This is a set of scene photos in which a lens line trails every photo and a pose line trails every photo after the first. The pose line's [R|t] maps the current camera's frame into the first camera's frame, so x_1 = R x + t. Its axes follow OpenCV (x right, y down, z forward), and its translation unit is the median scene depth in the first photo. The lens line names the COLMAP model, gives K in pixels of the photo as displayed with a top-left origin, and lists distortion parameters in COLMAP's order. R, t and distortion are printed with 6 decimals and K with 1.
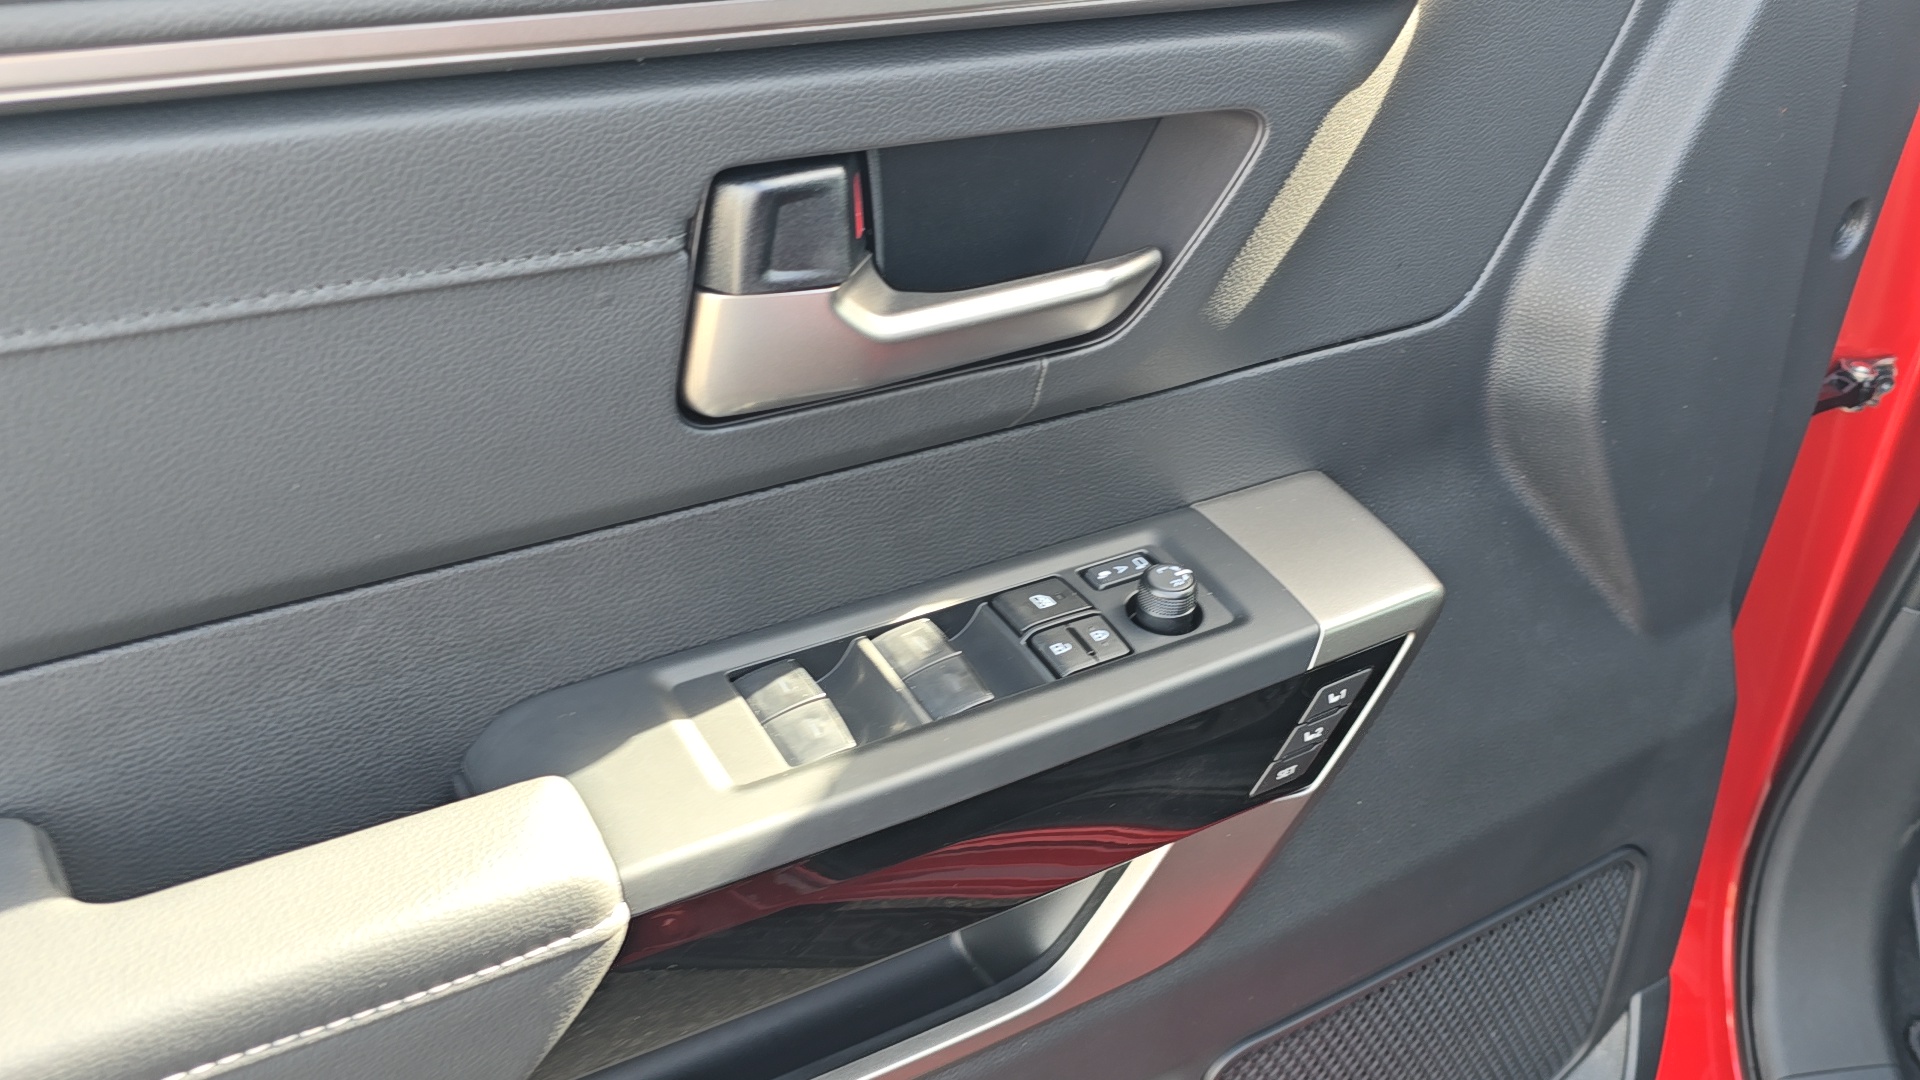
lens RADIAL K [[1595.7, 0, 942.2], [0, 1595.7, 524.5], [0, 0, 1]] dist [-0.002467, -0.015414]
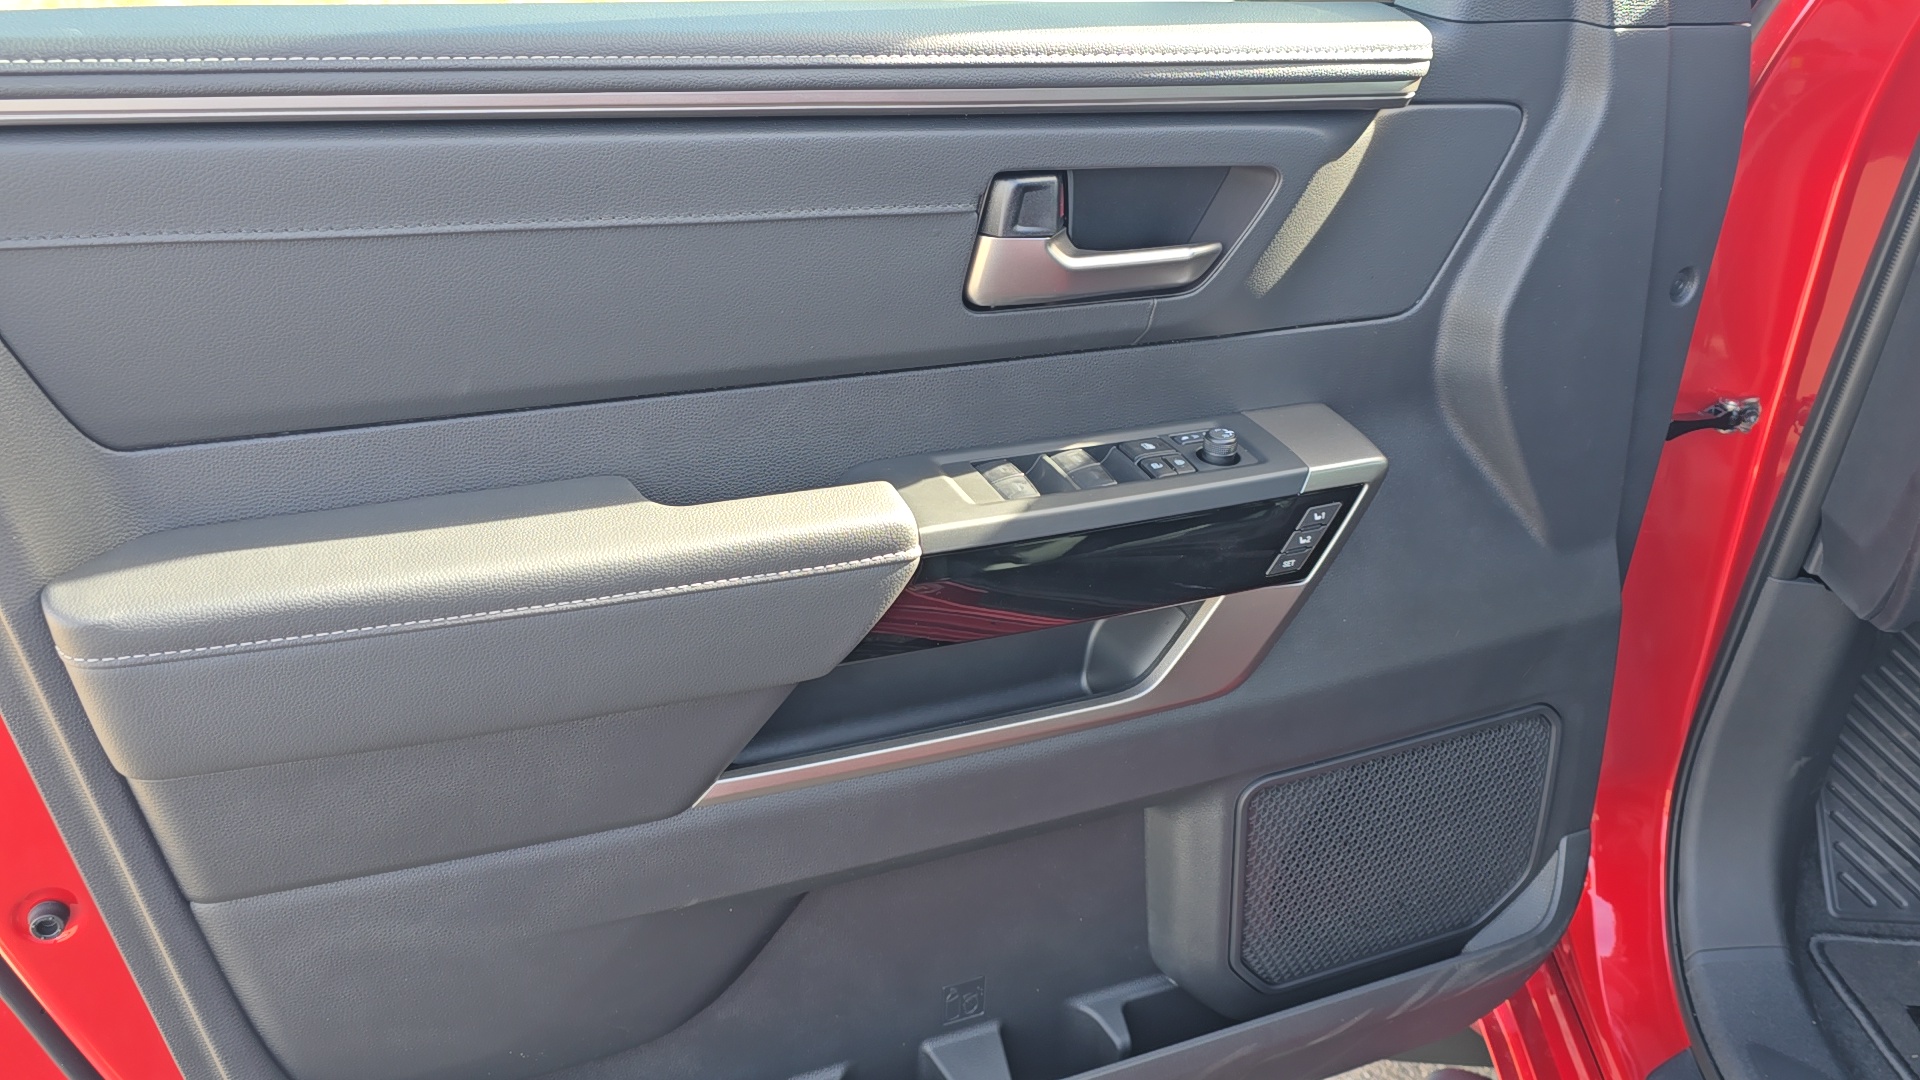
lens RADIAL K [[1595.7, 0, 970.7], [0, 1595.7, 540.1], [0, 0, 1]] dist [-0.002467, -0.015414]
pose [[0.996235, 0.055387, -0.066690, -0.008501], [-0.061910, 0.993052, -0.100078, 0.342467], [0.060684, 0.103830, 0.992742, -0.742461]]
